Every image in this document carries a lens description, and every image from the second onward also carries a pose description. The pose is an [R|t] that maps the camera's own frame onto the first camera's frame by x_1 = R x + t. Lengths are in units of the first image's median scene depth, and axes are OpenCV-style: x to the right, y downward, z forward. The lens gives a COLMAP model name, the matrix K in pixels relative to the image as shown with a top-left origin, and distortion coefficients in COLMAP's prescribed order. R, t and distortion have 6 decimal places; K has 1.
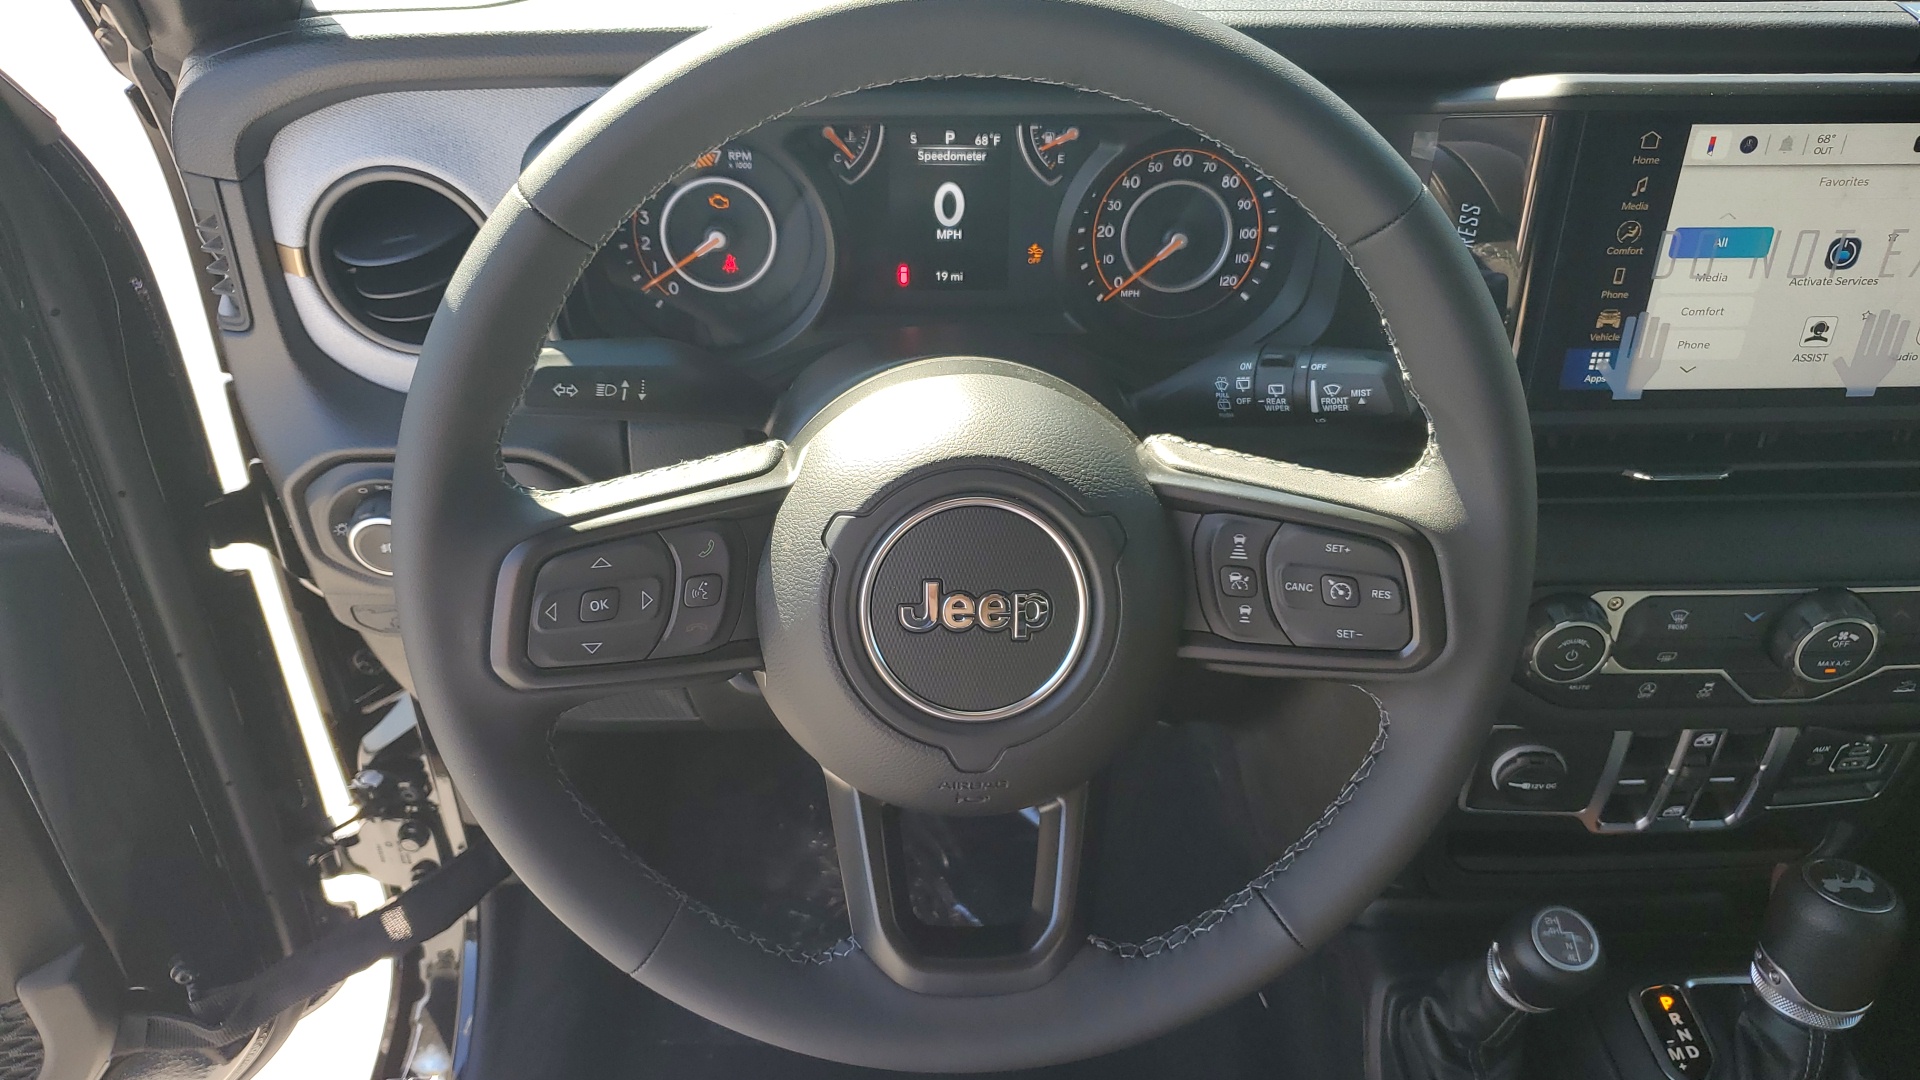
lens RADIAL K [[1389.3, 0, 969.7], [0, 1389.3, 542.7], [0, 0, 1]] dist [-0.000537, 0.000619]
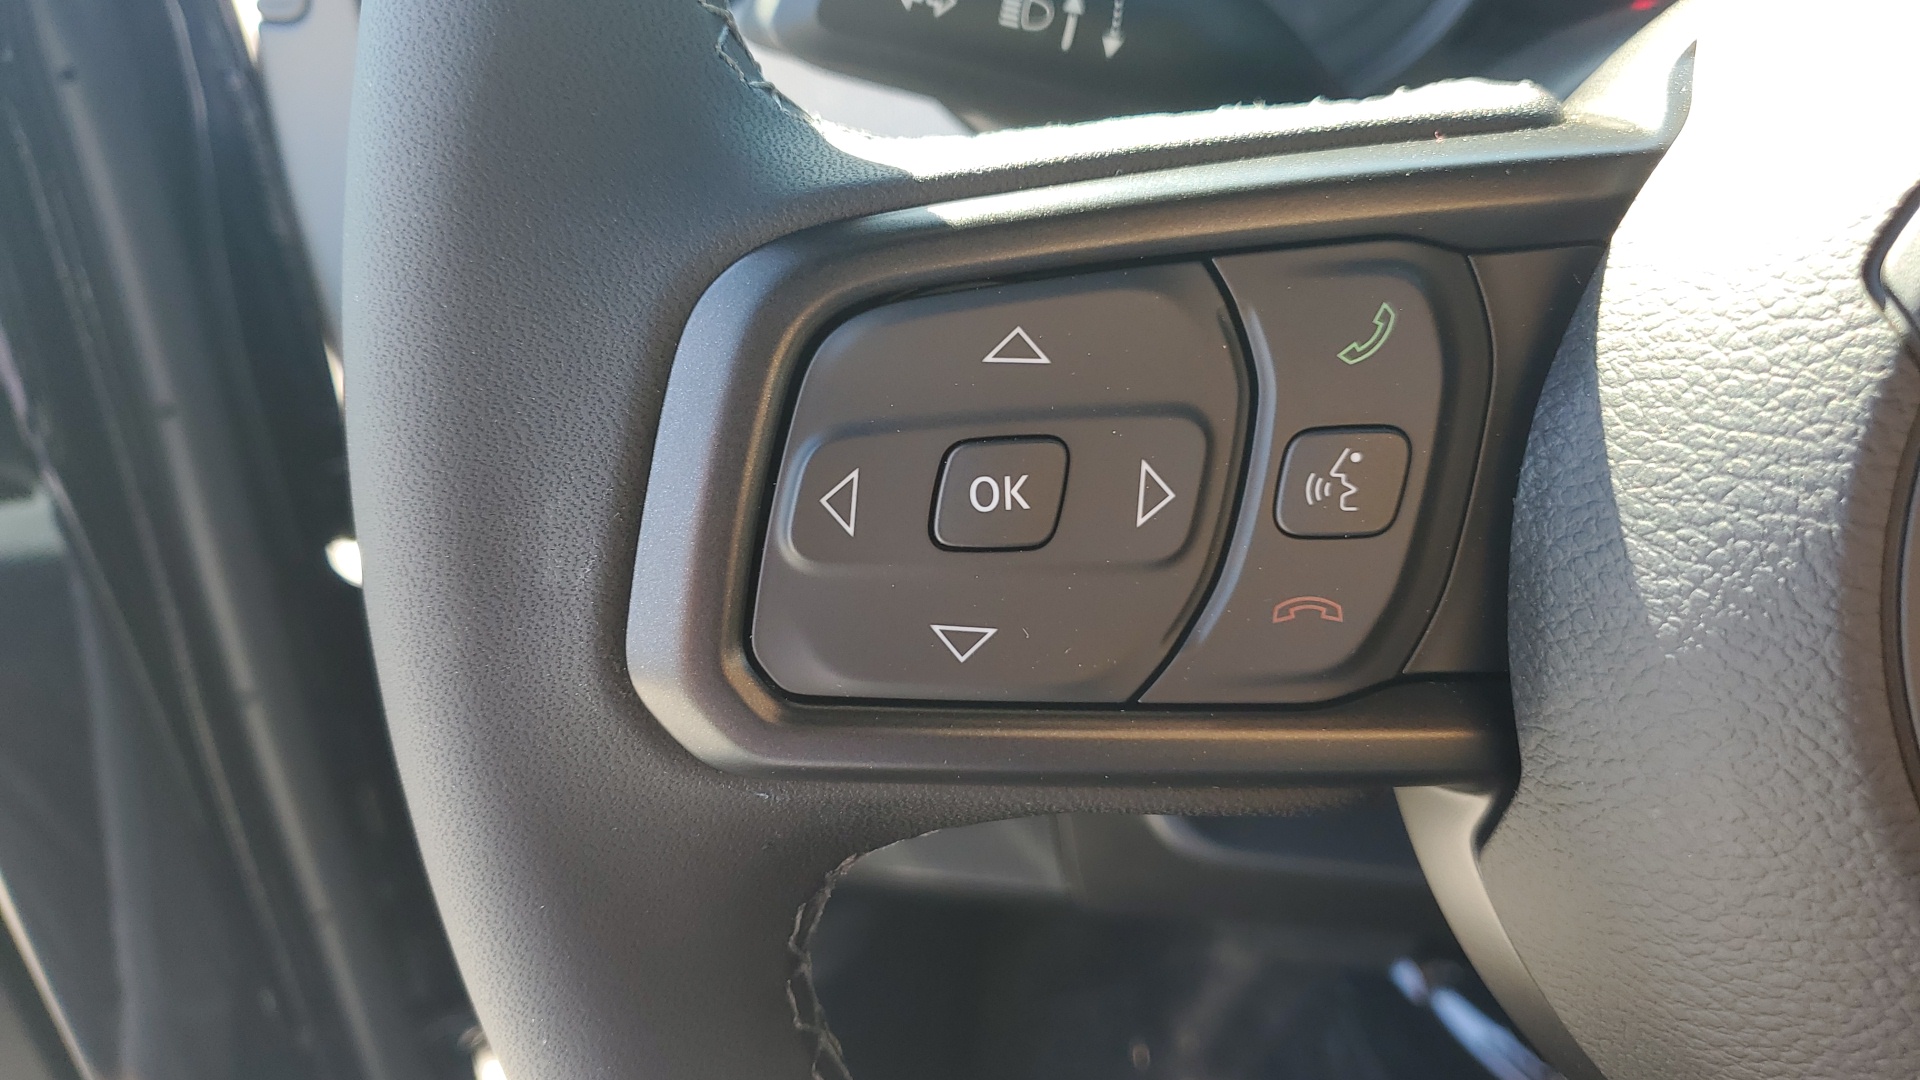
lens RADIAL K [[1389.3, 0, 969.7], [0, 1389.3, 542.7], [0, 0, 1]] dist [-0.000537, 0.000619]
pose [[0.977055, 0.049649, -0.207121, -0.211450], [-0.072960, 0.991636, -0.106470, 0.085707], [0.200103, 0.119138, 0.972504, 0.714418]]
